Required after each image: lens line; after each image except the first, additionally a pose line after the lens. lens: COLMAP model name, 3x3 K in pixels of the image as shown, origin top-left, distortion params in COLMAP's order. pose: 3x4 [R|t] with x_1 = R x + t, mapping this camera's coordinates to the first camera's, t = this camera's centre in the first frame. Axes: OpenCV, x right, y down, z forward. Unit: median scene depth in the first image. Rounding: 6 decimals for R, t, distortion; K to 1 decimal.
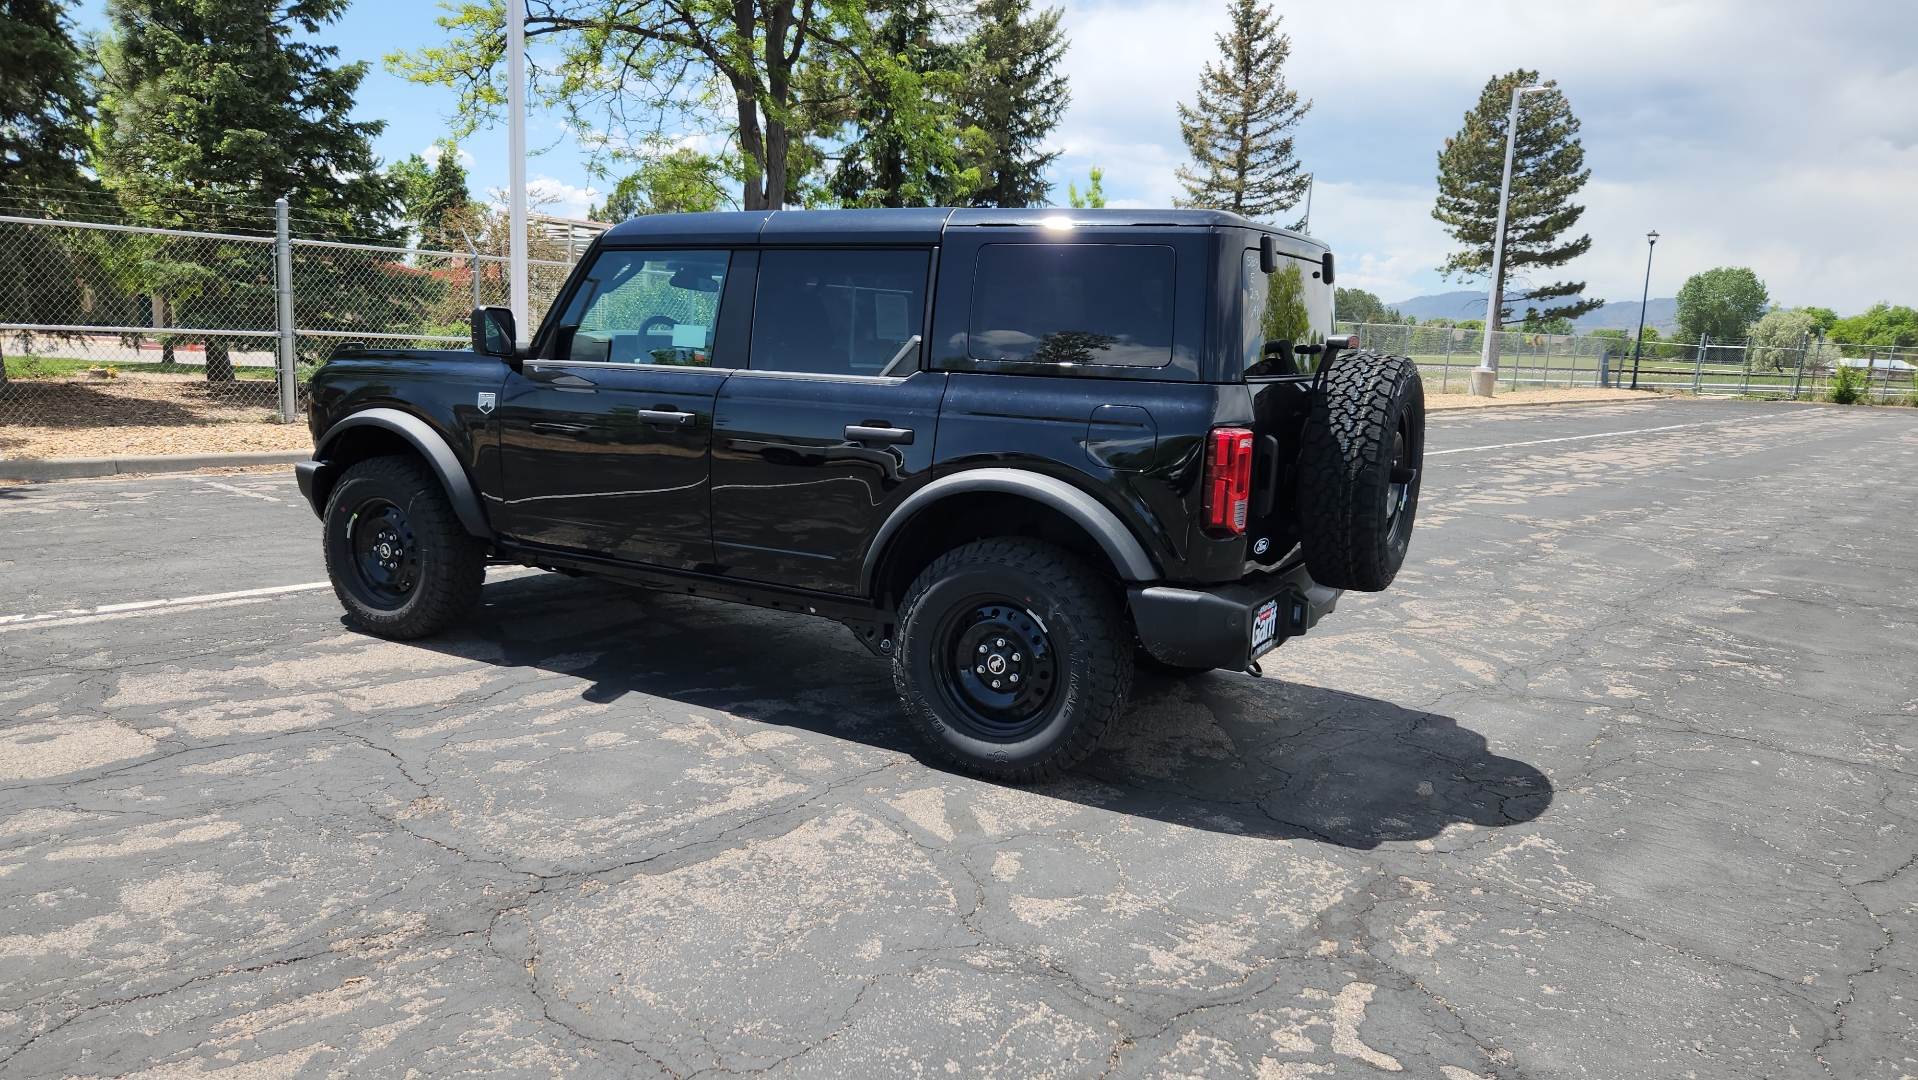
lens RADIAL K [[1286.6, 0, 932.1], [0, 1286.6, 530.5], [0, 0, 1]] dist [0.069351, -0.056291]
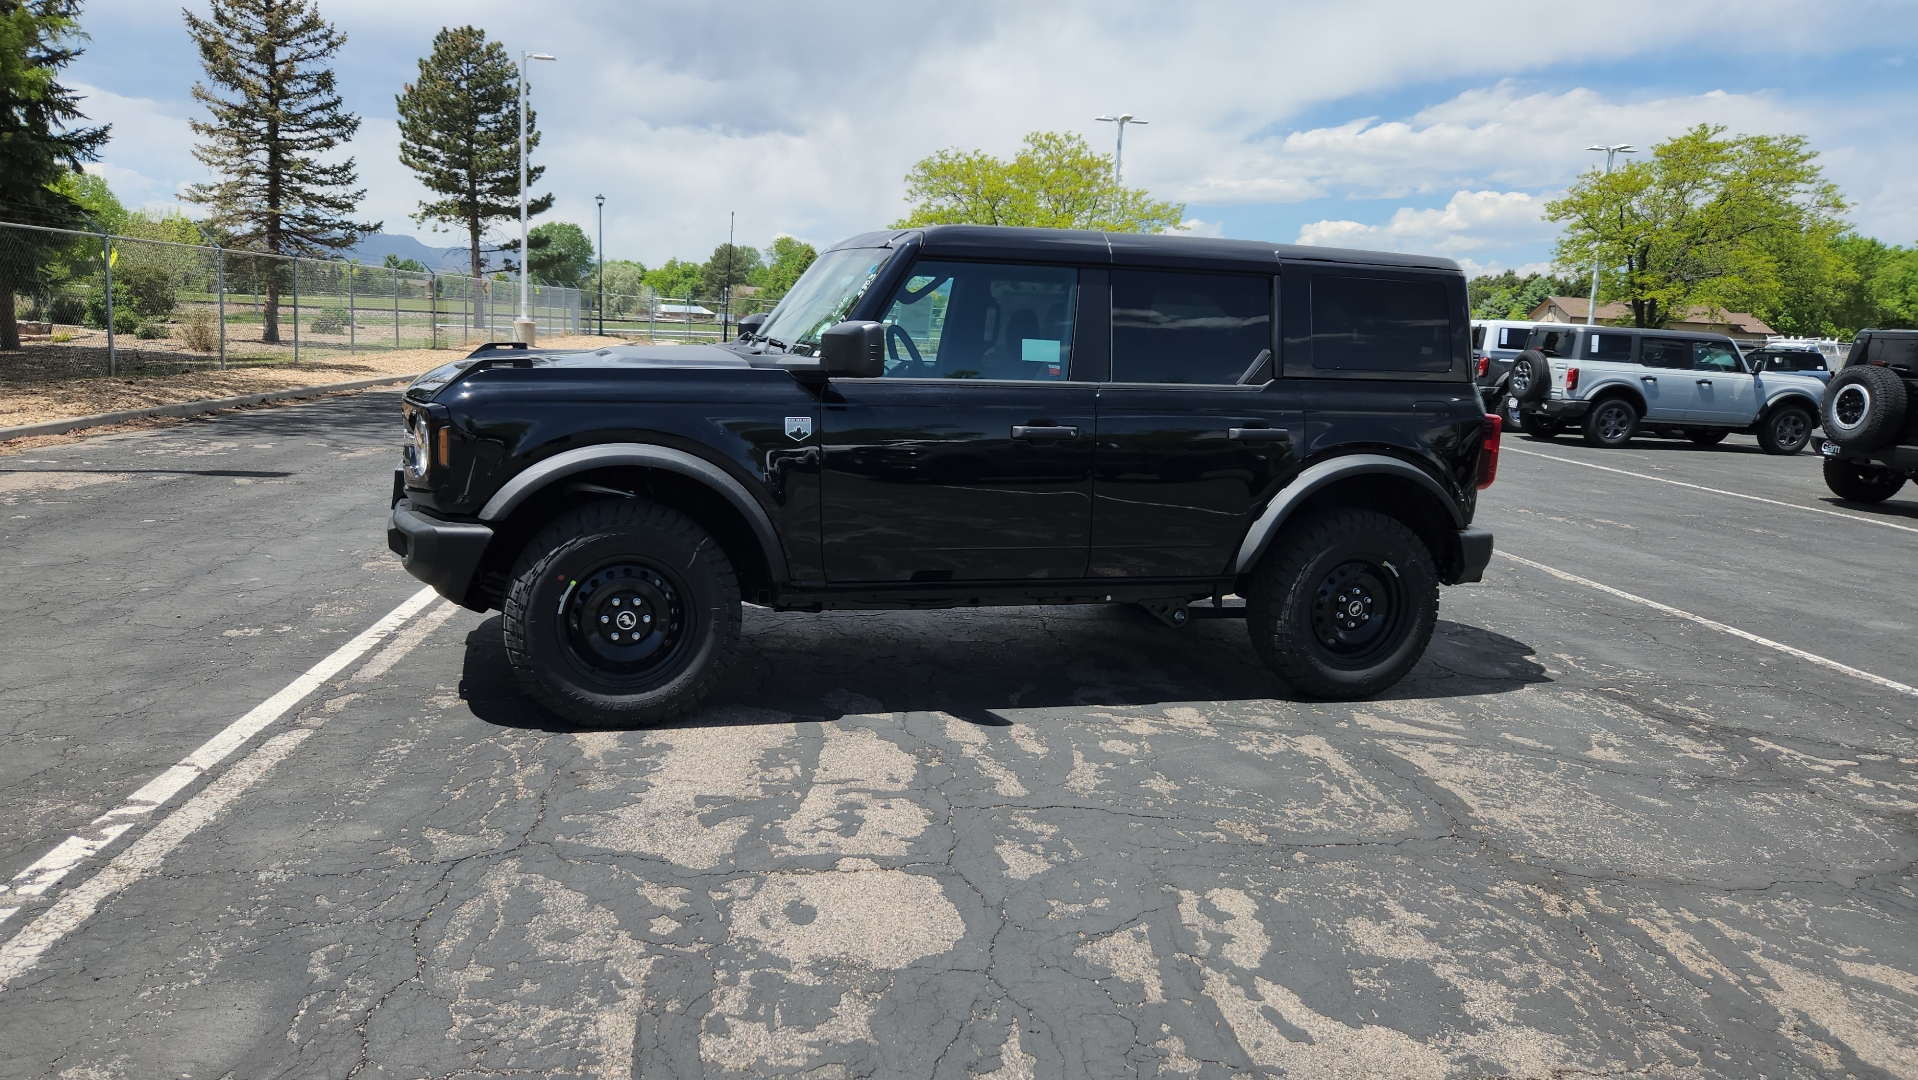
lens RADIAL K [[1286.9, 0, 925.8], [0, 1286.9, 516.0], [0, 0, 1]] dist [0.068161, -0.056352]
pose [[0.680655, -0.116803, 0.723233, -0.921836], [0.092438, 0.993011, 0.073377, -0.095858], [-0.726749, 0.016910, 0.686695, 0.341340]]
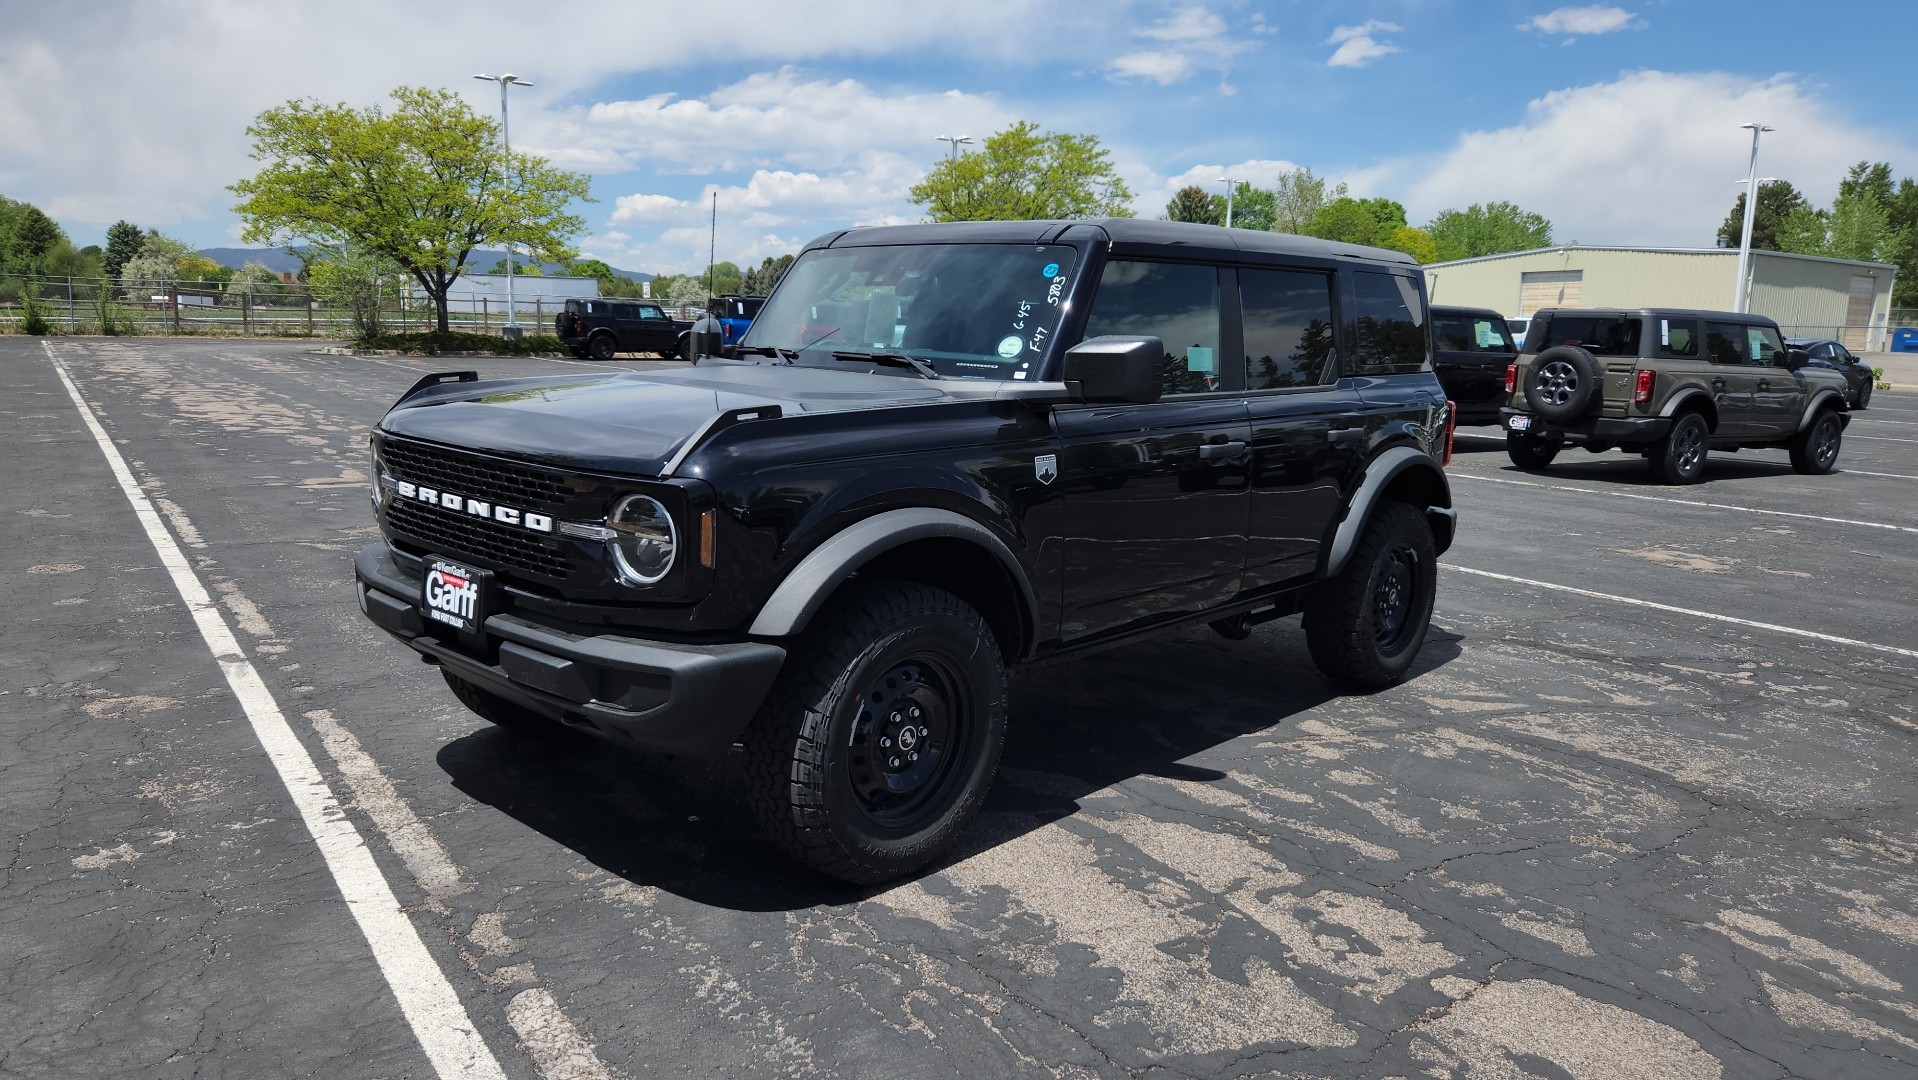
lens RADIAL K [[1286.9, 0, 931.4], [0, 1286.9, 540.8], [0, 0, 1]] dist [0.068161, -0.056352]
pose [[0.240163, -0.196228, 0.950693, -1.043878], [0.132286, 0.976835, 0.168206, -0.188136], [-0.961677, 0.085366, 0.260558, 0.880110]]
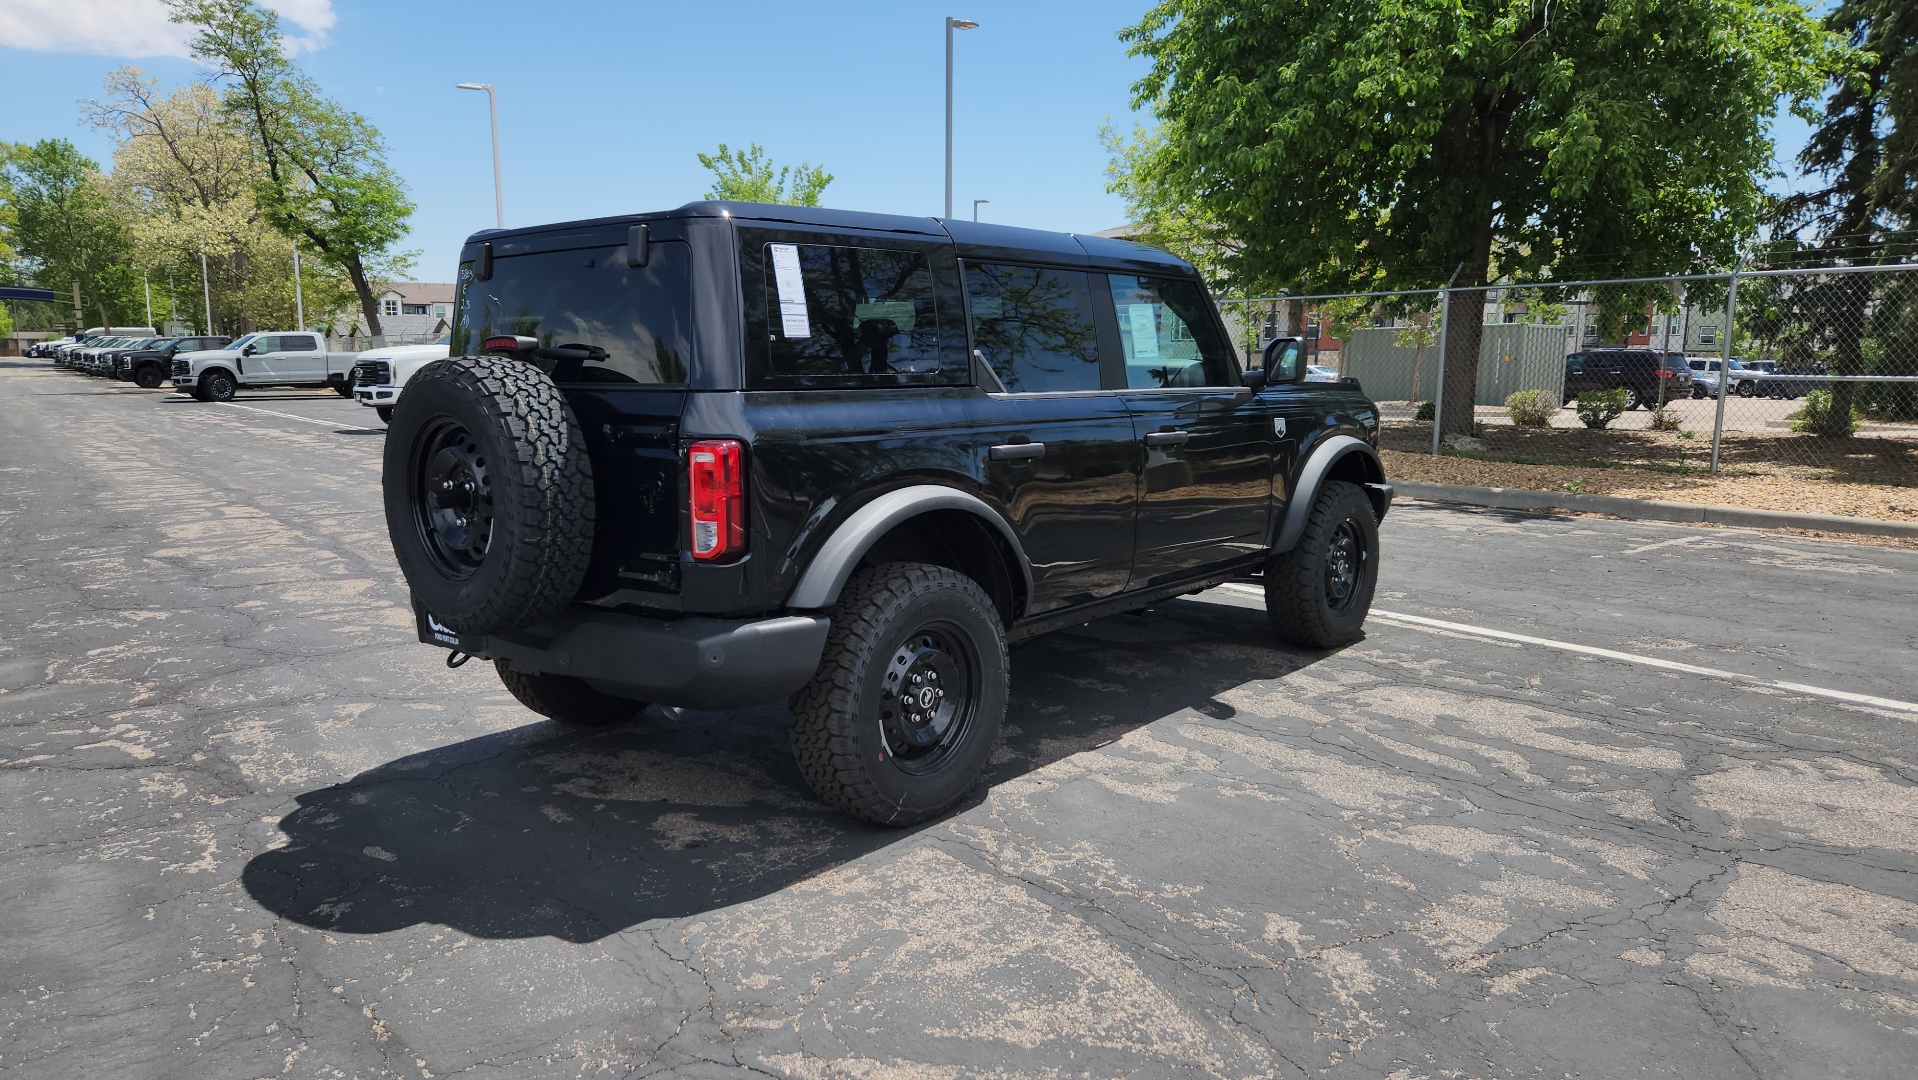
lens RADIAL K [[1286.9, 0, 928.9], [0, 1286.9, 531.0], [0, 0, 1]] dist [0.068161, -0.056352]
pose [[-0.205869, 0.094271, -0.974028, 0.935480], [-0.150677, 0.980426, 0.126737, -0.147249], [0.966910, 0.172855, -0.187635, 1.225882]]
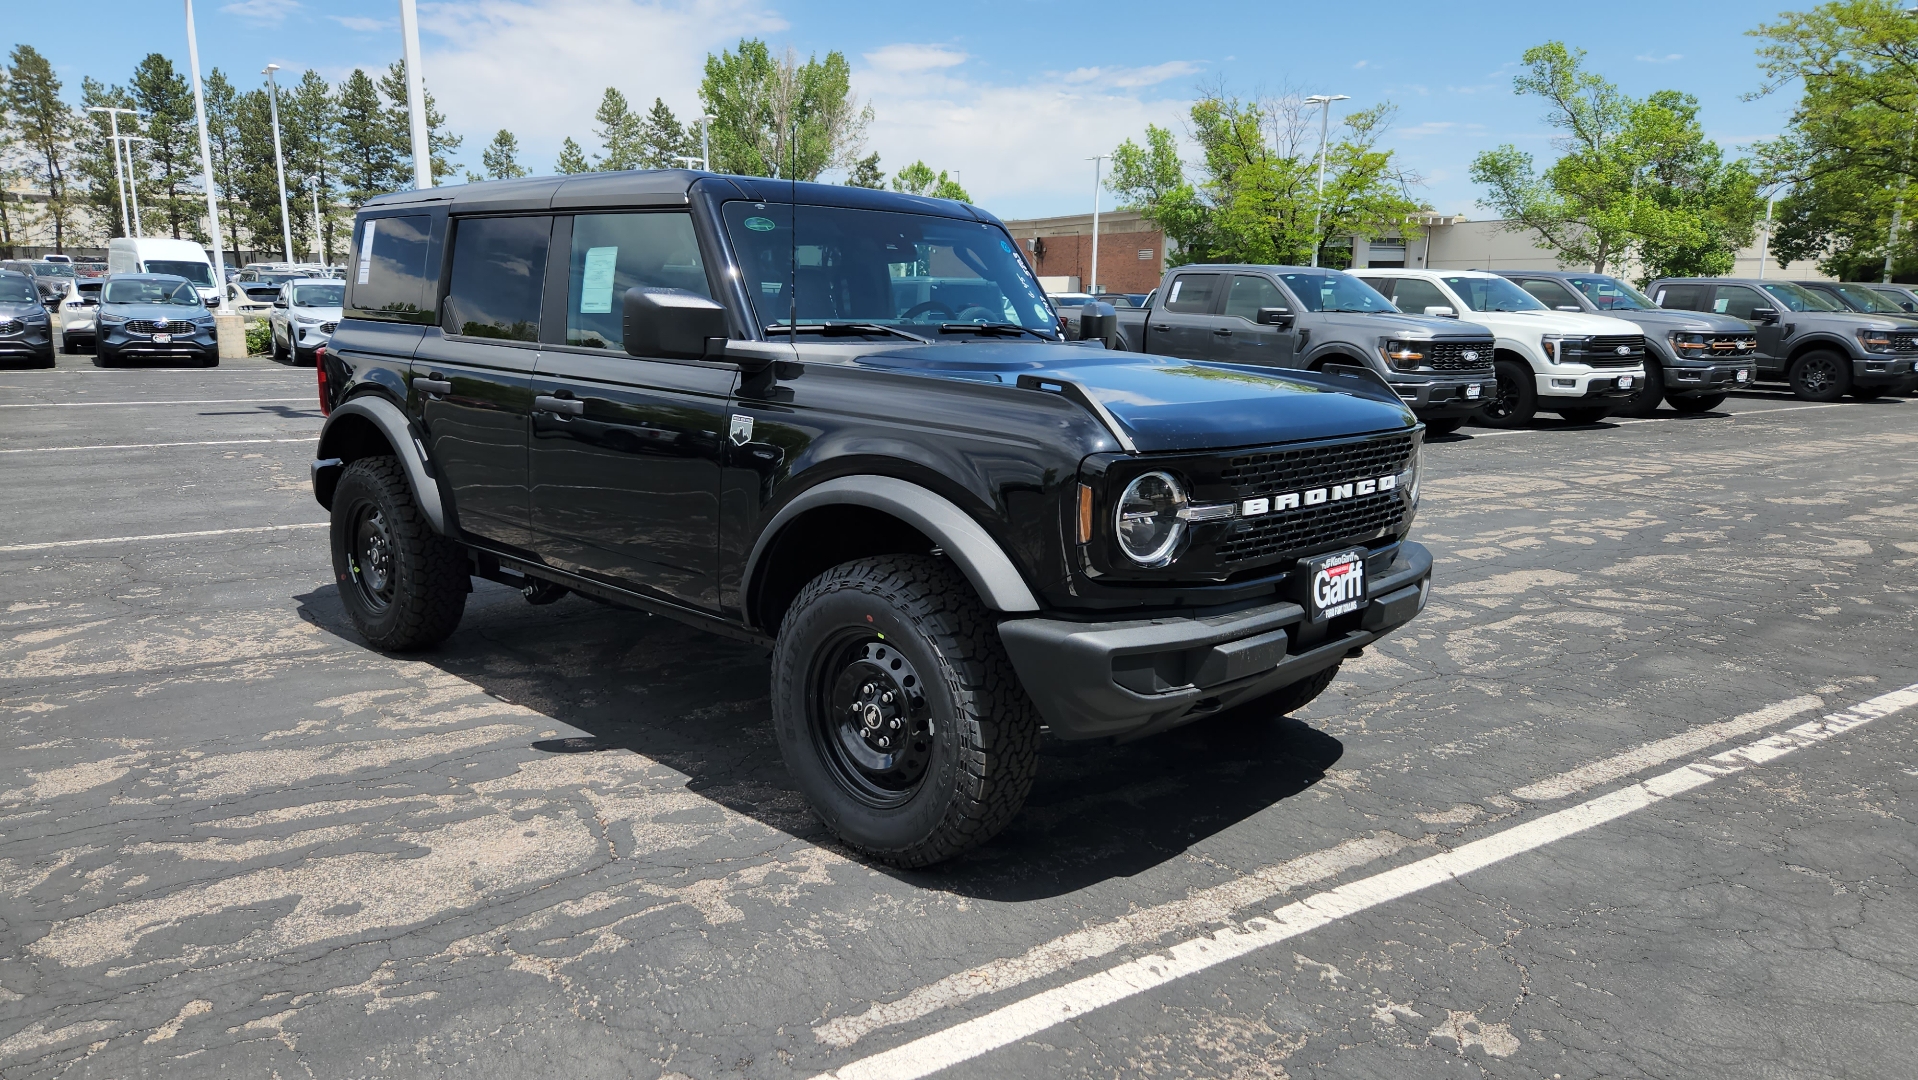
lens RADIAL K [[1286.6, 0, 932.9], [0, 1286.6, 545.2], [0, 0, 1]] dist [0.069351, -0.056291]
pose [[-0.967496, -0.103528, 0.230724, -0.441397], [-0.019635, 0.940361, 0.339610, -0.317396], [-0.252123, 0.324041, -0.911828, 1.912819]]
